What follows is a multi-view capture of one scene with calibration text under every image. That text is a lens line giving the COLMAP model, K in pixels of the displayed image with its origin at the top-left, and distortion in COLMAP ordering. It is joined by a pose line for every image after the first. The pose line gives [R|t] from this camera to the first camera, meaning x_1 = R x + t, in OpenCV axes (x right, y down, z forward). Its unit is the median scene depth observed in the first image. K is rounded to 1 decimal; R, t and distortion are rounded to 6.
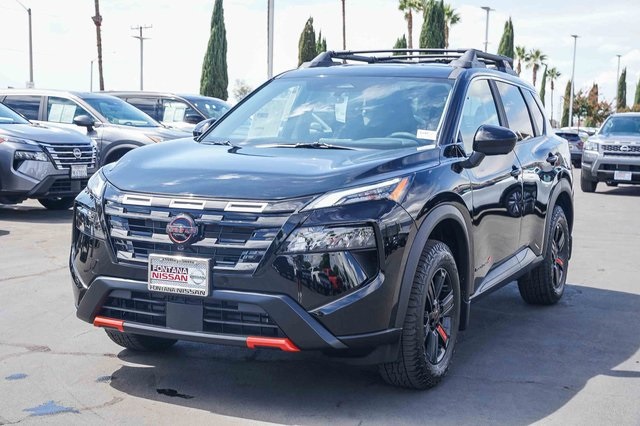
lens RADIAL K [[1016.6, 0, 321.3], [0, 1016.6, 207.5], [0, 0, 1]] dist [0.124967, 0.000000]
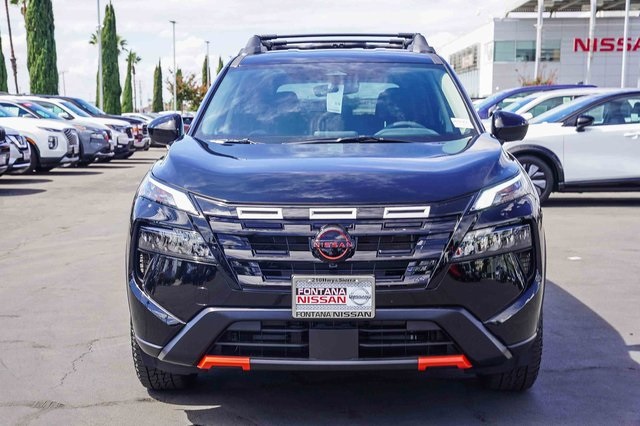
lens RADIAL K [[1016.6, 0, 319.3], [0, 1016.6, 219.1], [0, 0, 1]] dist [0.124967, 0.000000]
pose [[0.913960, -0.071326, 0.399487, -0.482339], [0.061172, 0.997399, 0.038128, -0.032172], [-0.401167, -0.010411, 0.915946, 0.215814]]
